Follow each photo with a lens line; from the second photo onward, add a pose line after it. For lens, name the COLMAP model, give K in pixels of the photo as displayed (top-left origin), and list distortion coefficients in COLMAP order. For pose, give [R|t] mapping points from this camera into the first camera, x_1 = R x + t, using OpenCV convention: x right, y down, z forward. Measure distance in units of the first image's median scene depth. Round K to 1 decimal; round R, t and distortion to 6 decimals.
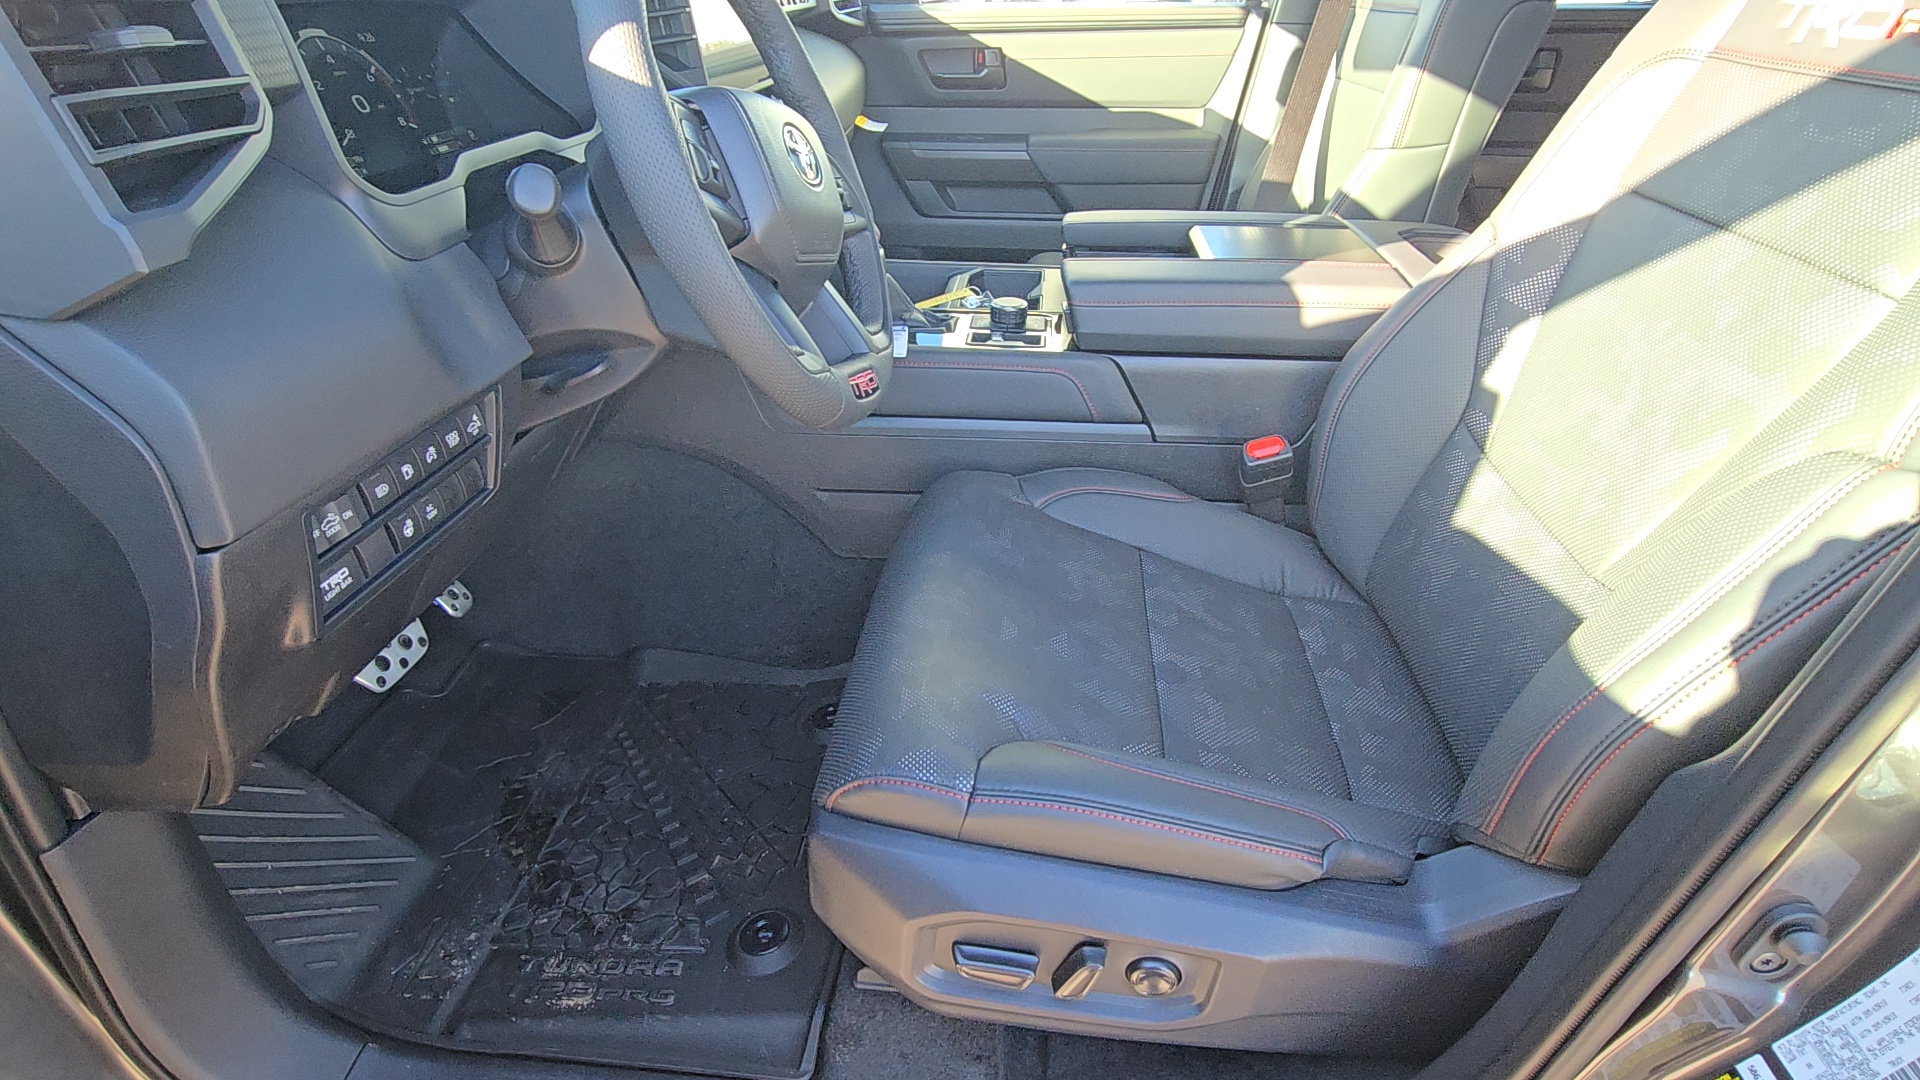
lens RADIAL K [[955.8, 0, 964.1], [0, 955.8, 540.3], [0, 0, 1]] dist [0.002027, -0.000169]
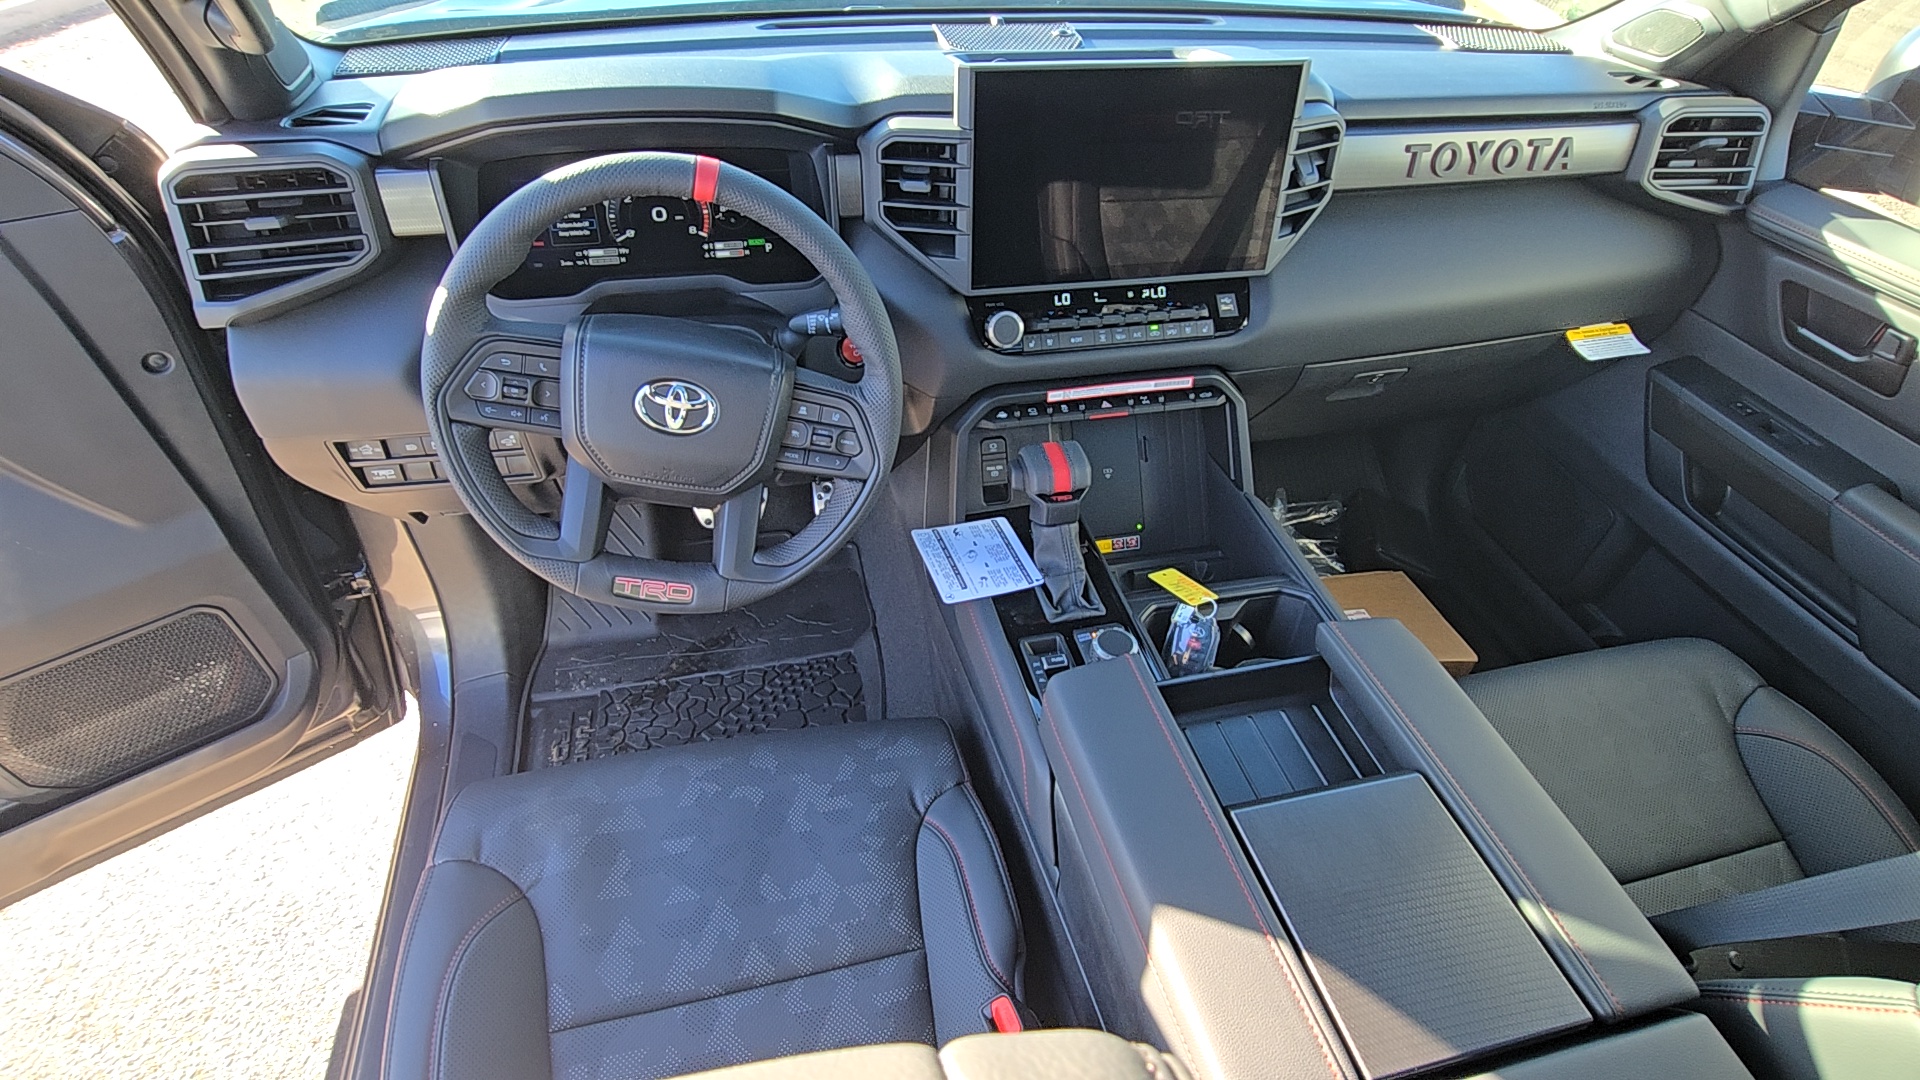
lens RADIAL K [[955.8, 0, 985.5], [0, 955.8, 555.8], [0, 0, 1]] dist [0.002027, -0.000169]
pose [[0.330897, 0.636031, -0.697117, 0.823731], [-0.524717, 0.738012, 0.424277, -0.909660], [0.784334, 0.225397, 0.577942, 0.648460]]
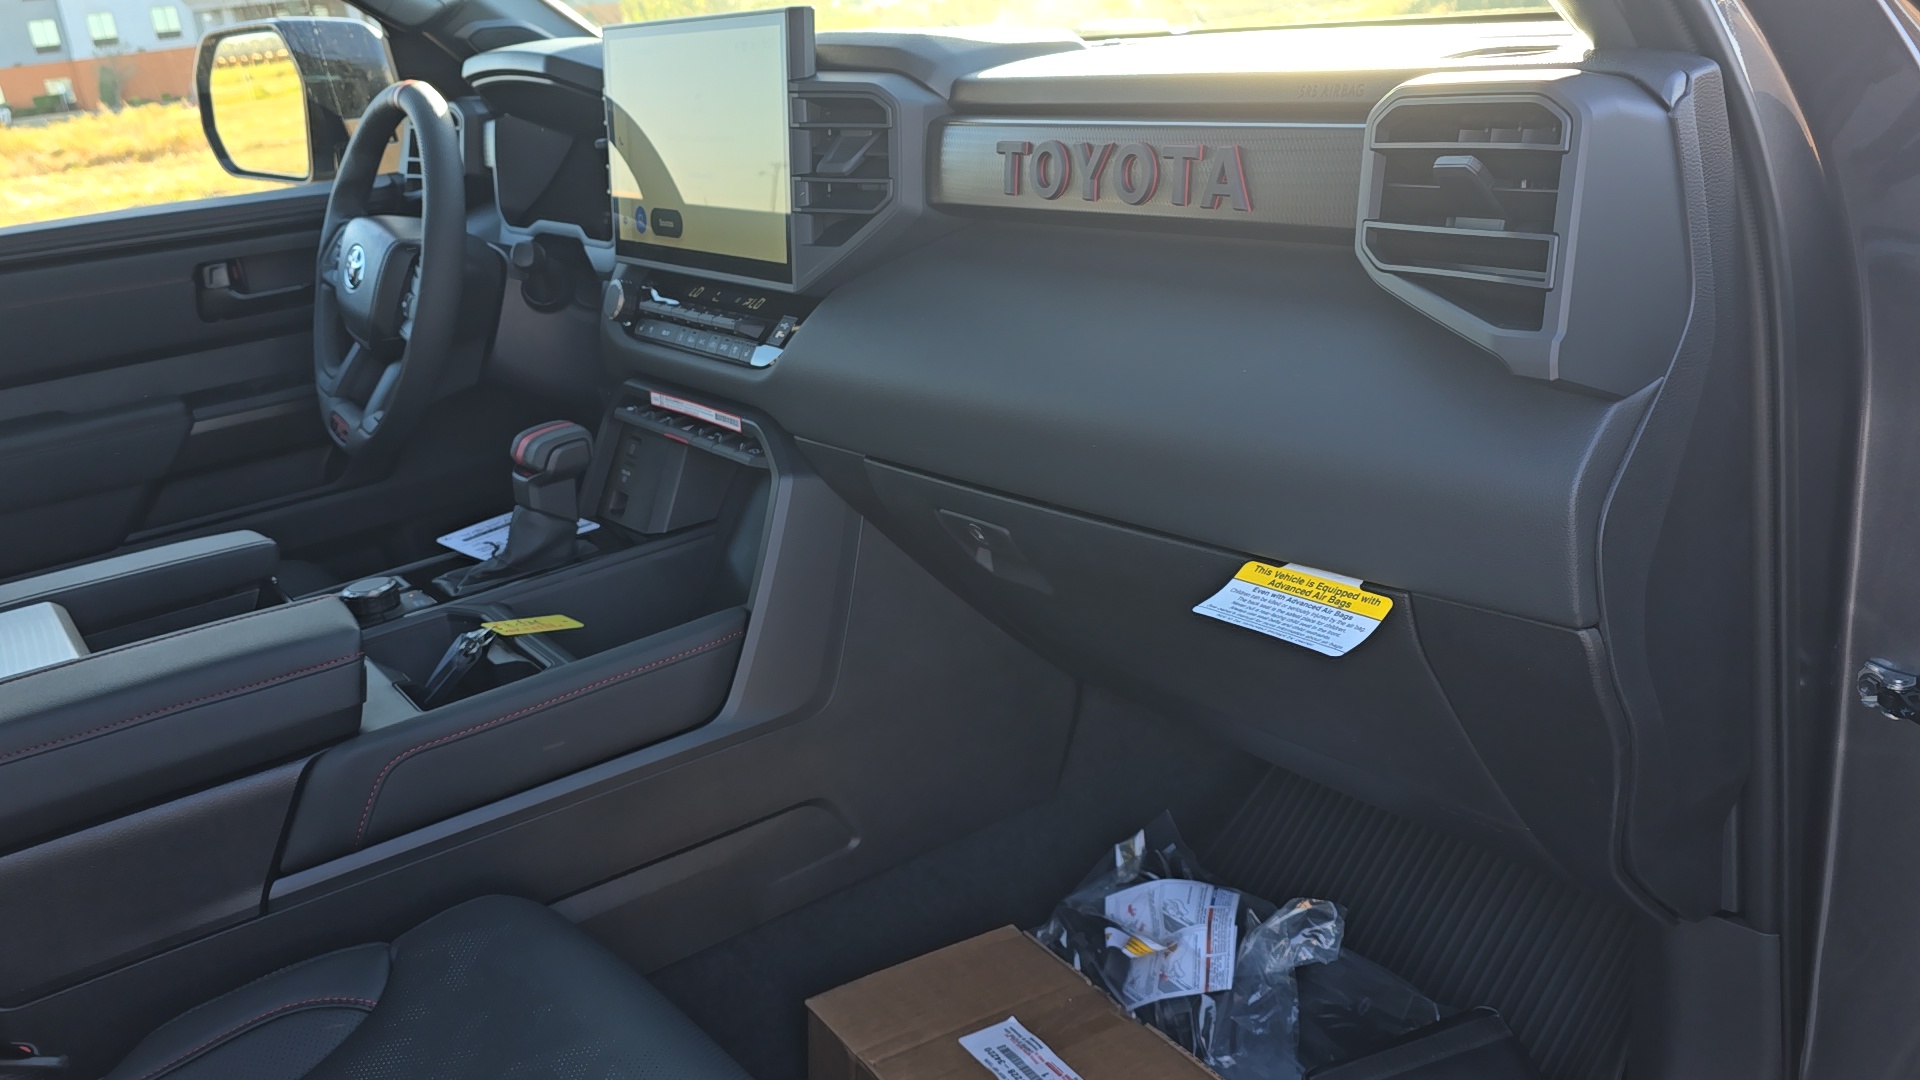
lens RADIAL K [[1578.0, 0, 948.6], [0, 1578.0, 547.9], [0, 0, 1]] dist [-0.000158, 0.007652]
pose [[-0.753920, 0.313072, -0.577573, 0.621227], [-0.226562, 0.701319, 0.675885, -1.811054], [0.616664, 0.640419, -0.457809, 2.750851]]
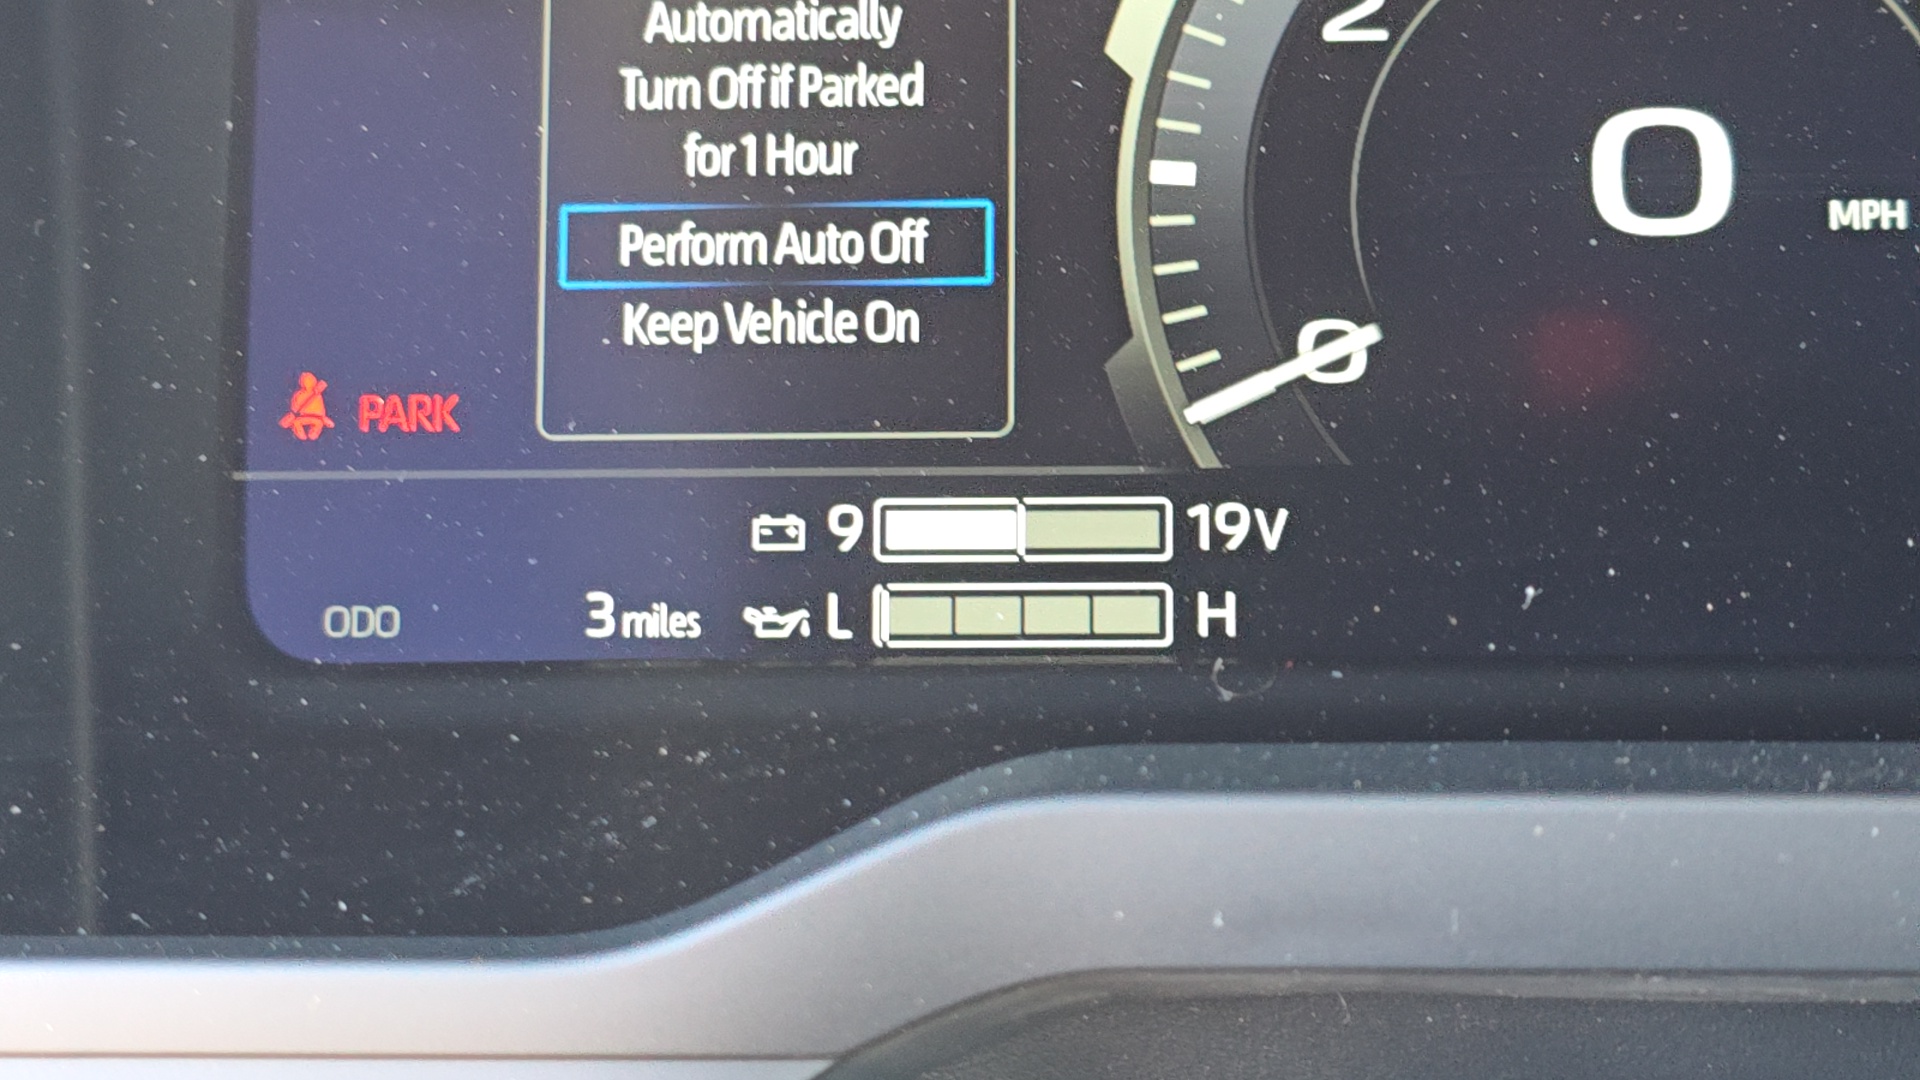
lens RADIAL K [[1578.0, 0, 959.2], [0, 1578.0, 539.5], [0, 0, 1]] dist [-0.000158, 0.007652]
pose [[0.057135, 0.371447, -0.926694, -0.401225], [-0.500108, 0.814005, 0.295444, -0.415852], [0.864076, 0.446567, 0.232272, 0.858193]]
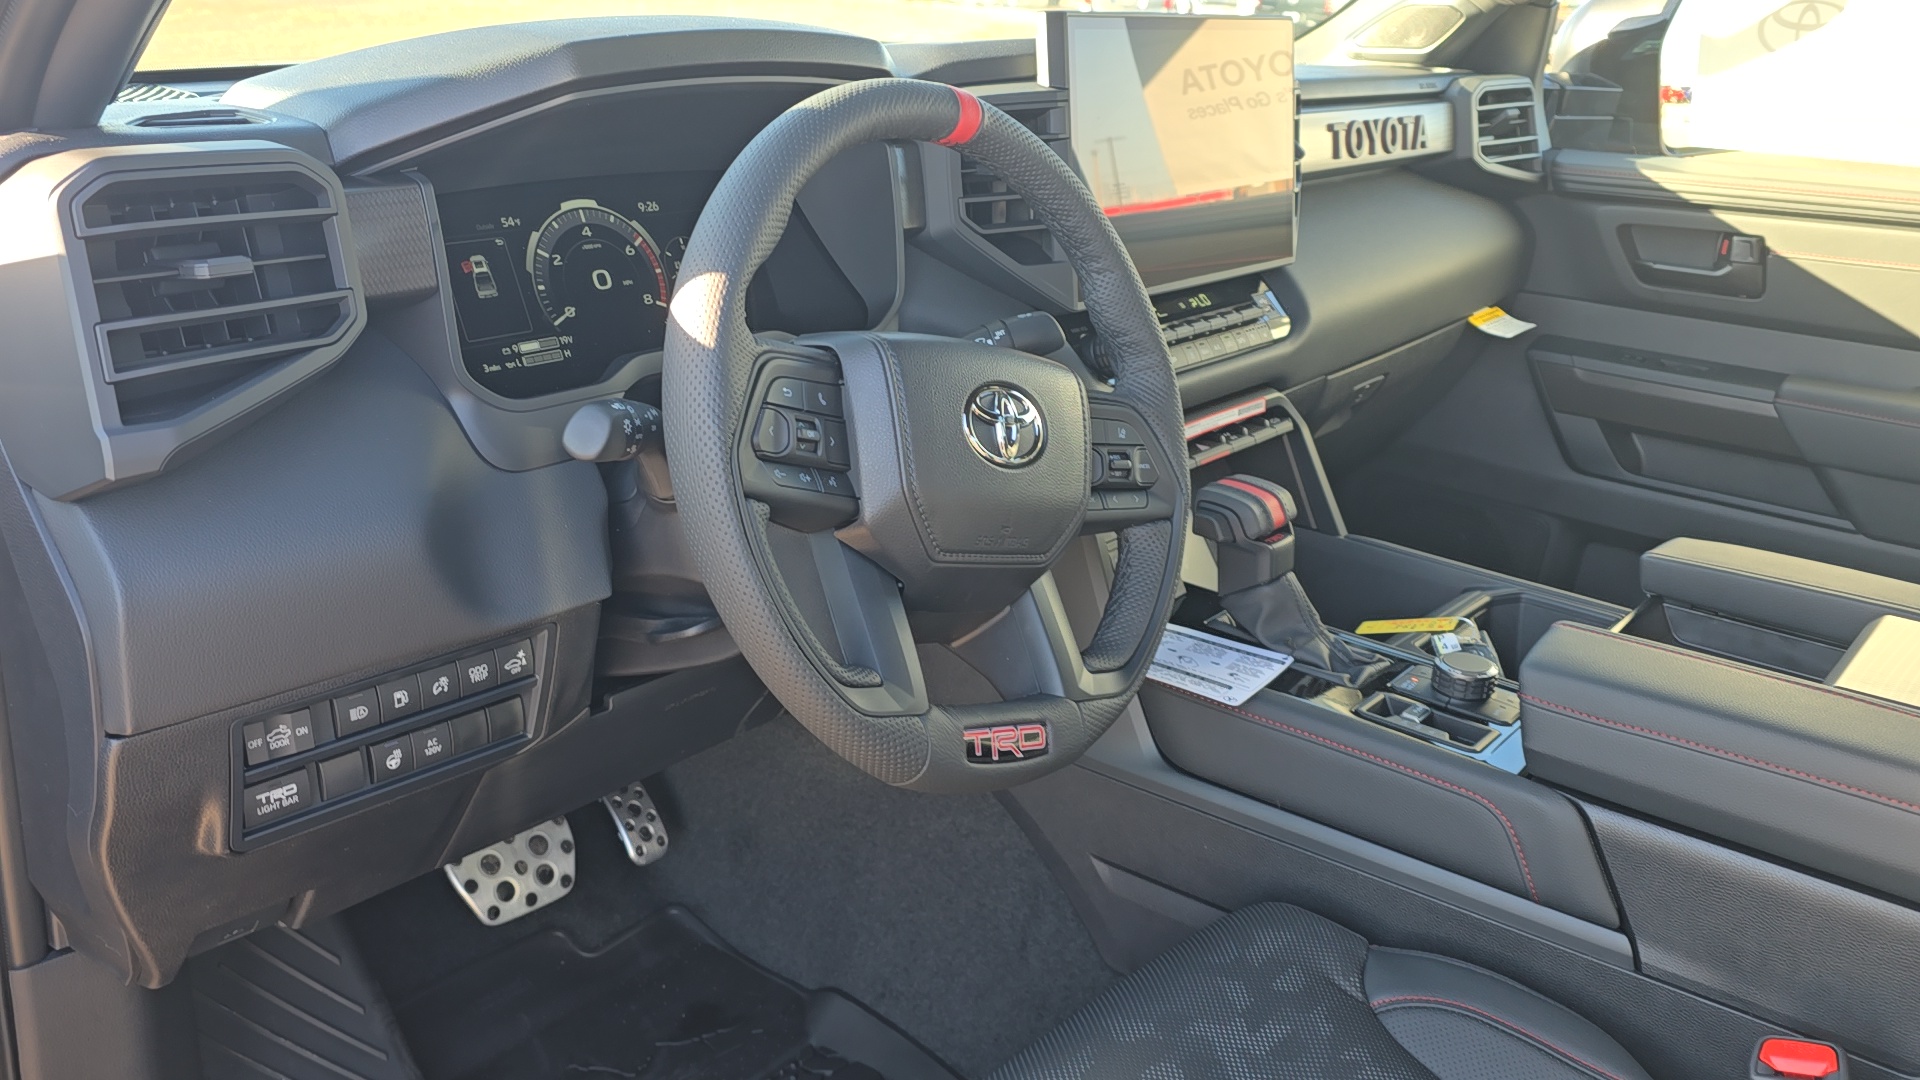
lens RADIAL K [[1578.0, 0, 997.1], [0, 1578.0, 558.5], [0, 0, 1]] dist [-0.000158, 0.007652]
pose [[0.832009, 0.228726, -0.505415, 0.455535], [-0.322153, 0.940900, -0.104521, -0.172157], [0.451639, 0.249783, 0.856522, -0.021074]]
